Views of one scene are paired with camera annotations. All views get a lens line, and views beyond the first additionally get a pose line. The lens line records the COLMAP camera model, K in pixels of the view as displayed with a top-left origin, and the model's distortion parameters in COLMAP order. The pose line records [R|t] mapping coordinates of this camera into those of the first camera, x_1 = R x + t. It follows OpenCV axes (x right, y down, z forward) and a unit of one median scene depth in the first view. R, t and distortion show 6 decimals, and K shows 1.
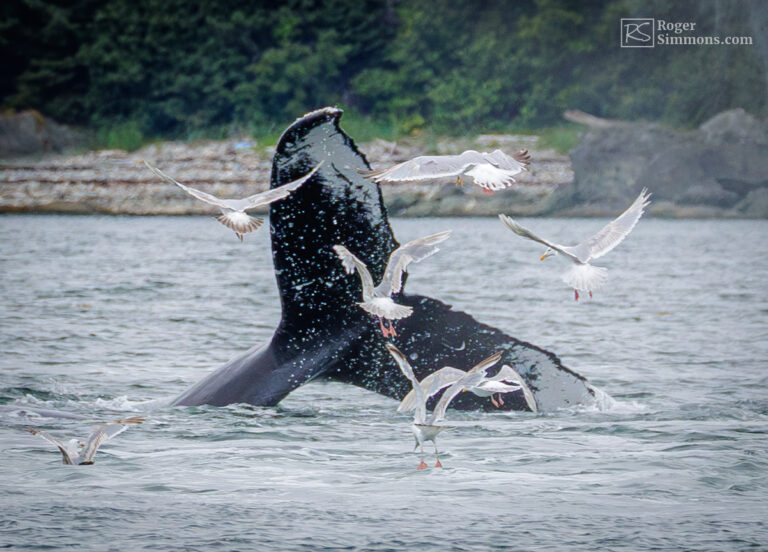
lens RADIAL K [[2959.3, 0, 384.0], [0, 2959.3, 275.6], [0, 0, 1]] dist [-0.526452, 0.000000]
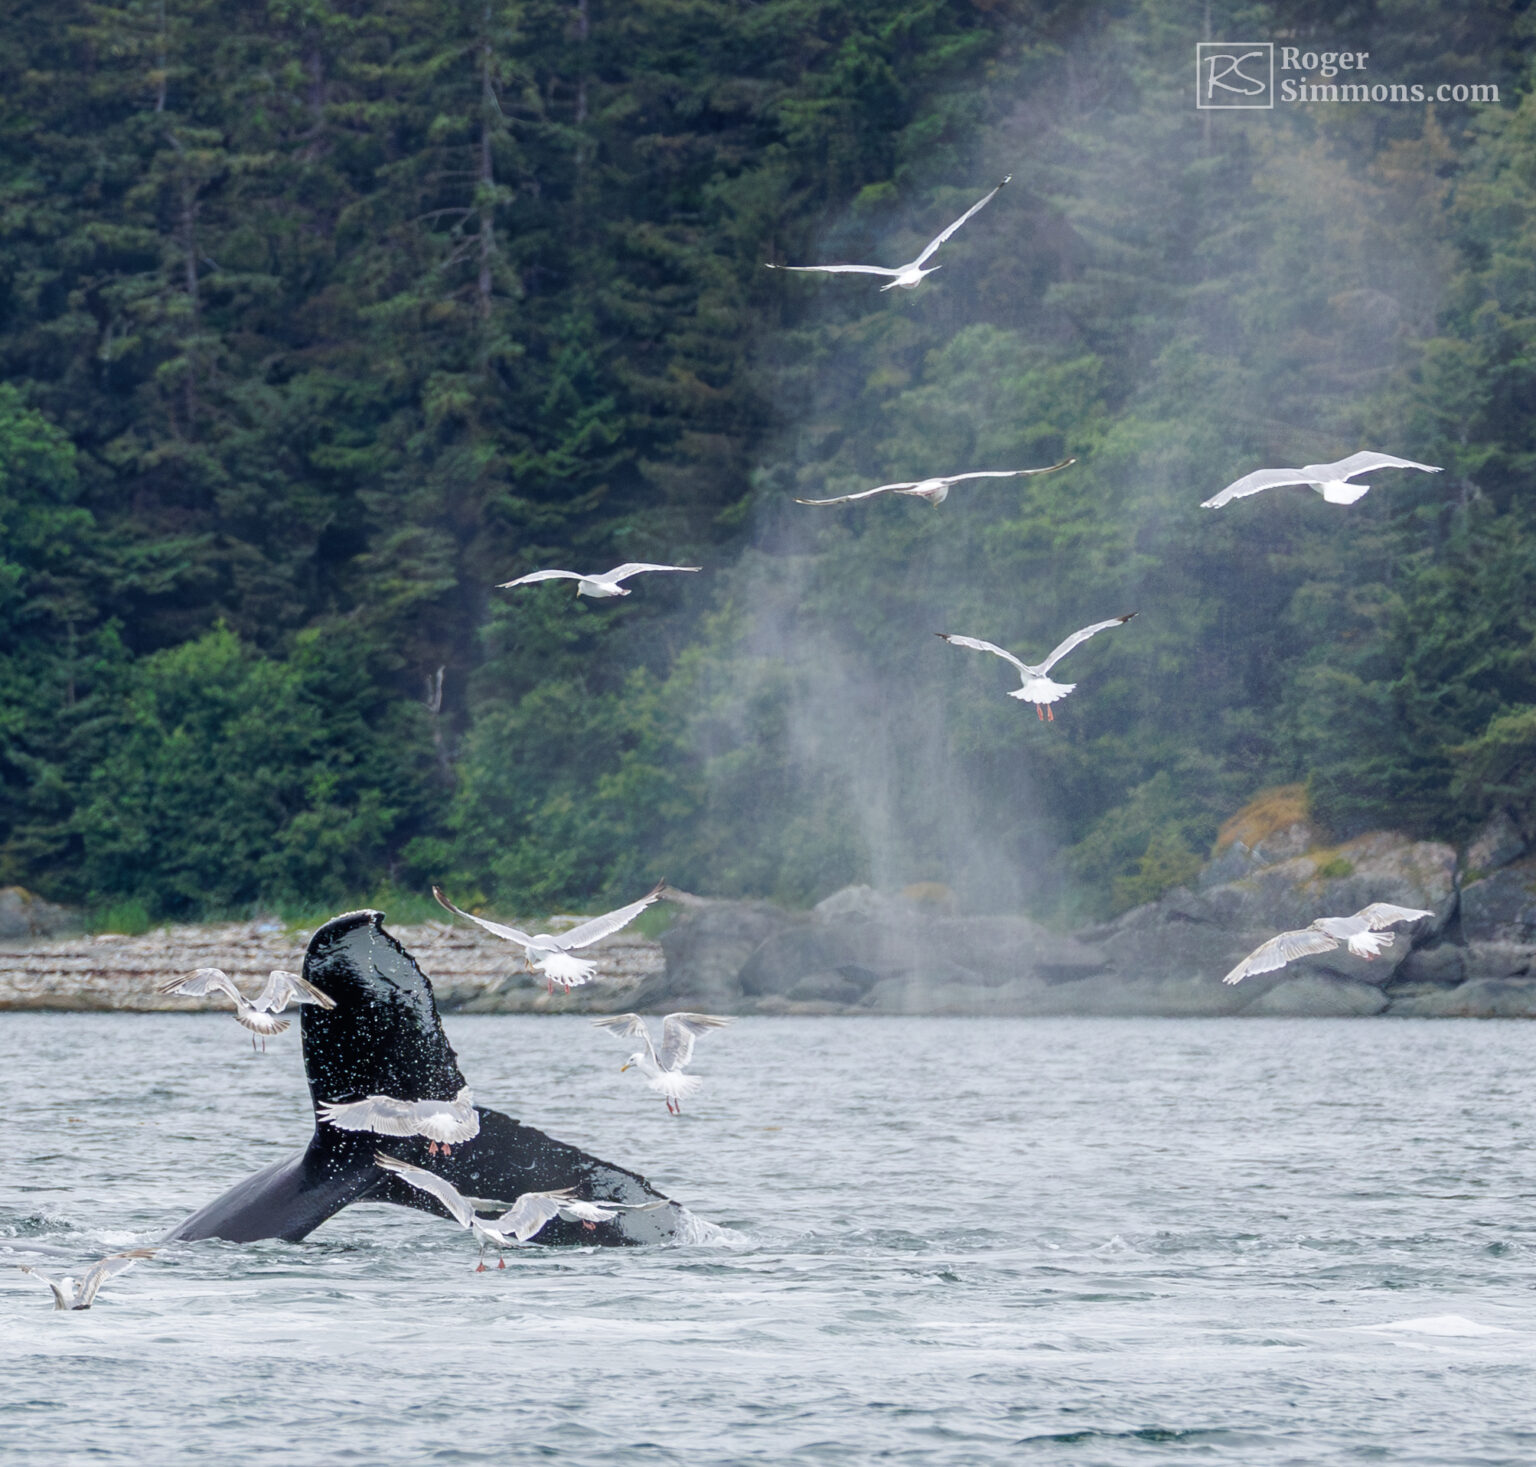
lens RADIAL K [[5914.2, 0, 768.3], [0, 5914.2, 734.0], [0, 0, 1]] dist [-0.231451, 0.000000]
pose [[0.999152, 0.000309, 0.041177, 0.024594], [0.002067, 0.998335, -0.057652, -0.002372], [-0.041126, 0.057689, 0.997487, -0.677568]]
